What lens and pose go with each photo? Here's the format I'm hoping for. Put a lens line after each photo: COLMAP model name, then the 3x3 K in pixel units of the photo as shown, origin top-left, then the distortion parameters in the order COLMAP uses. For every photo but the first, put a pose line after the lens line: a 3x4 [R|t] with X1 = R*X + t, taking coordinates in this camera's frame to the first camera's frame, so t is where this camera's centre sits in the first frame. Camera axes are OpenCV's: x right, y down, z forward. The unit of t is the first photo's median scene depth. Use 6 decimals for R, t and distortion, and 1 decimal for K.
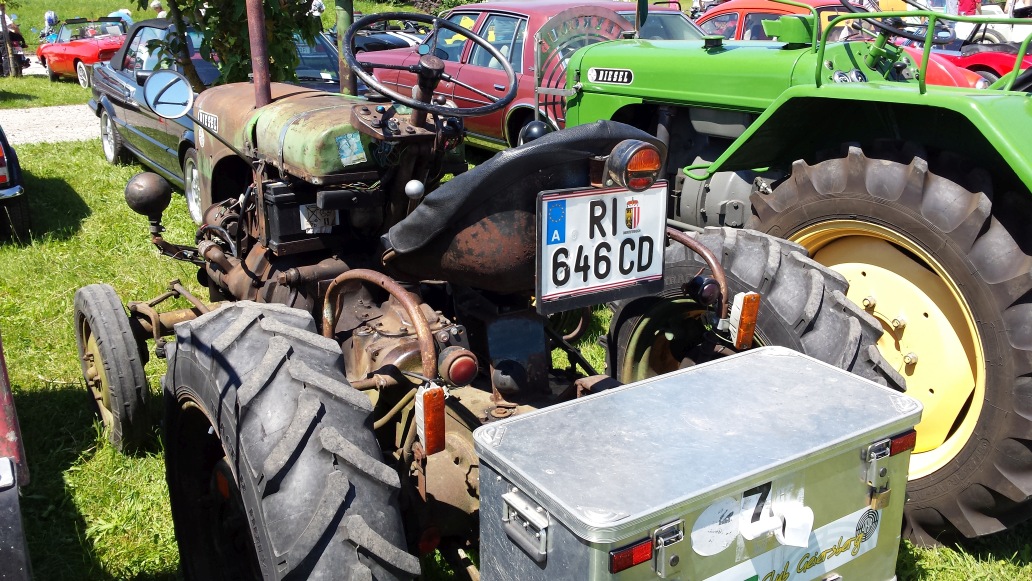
lens RADIAL K [[936.3, 0, 516.0], [0, 936.3, 290.5], [0, 0, 1]] dist [0.107811, -0.001366]
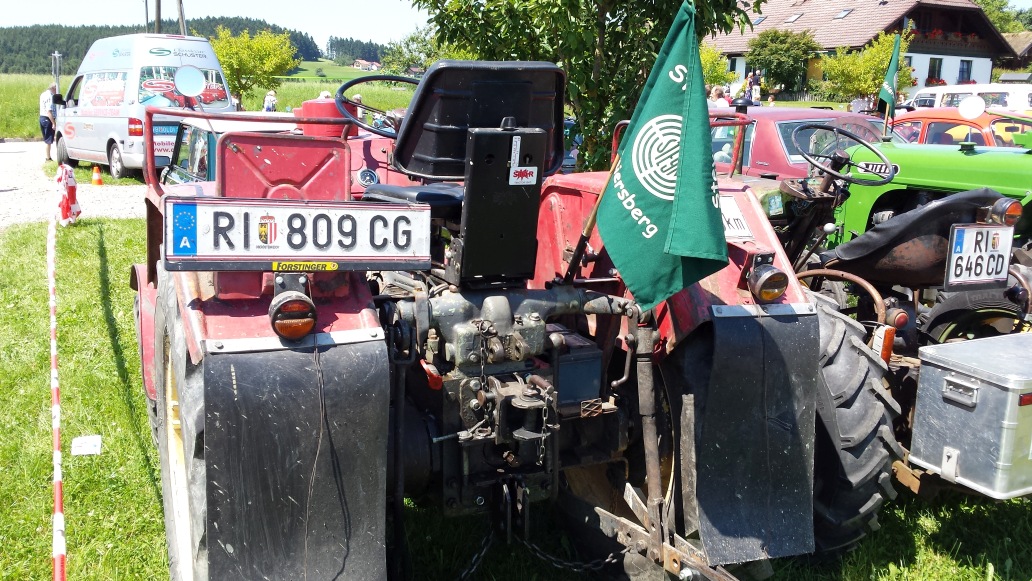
lens RADIAL K [[939.9, 0, 516.0], [0, 939.9, 290.5], [0, 0, 1]] dist [-0.000488, -0.001384]
pose [[0.991371, 0.047324, -0.122242, -0.564008], [-0.058656, 0.994137, -0.090831, 0.230732], [0.117227, 0.097218, 0.988335, -0.870043]]
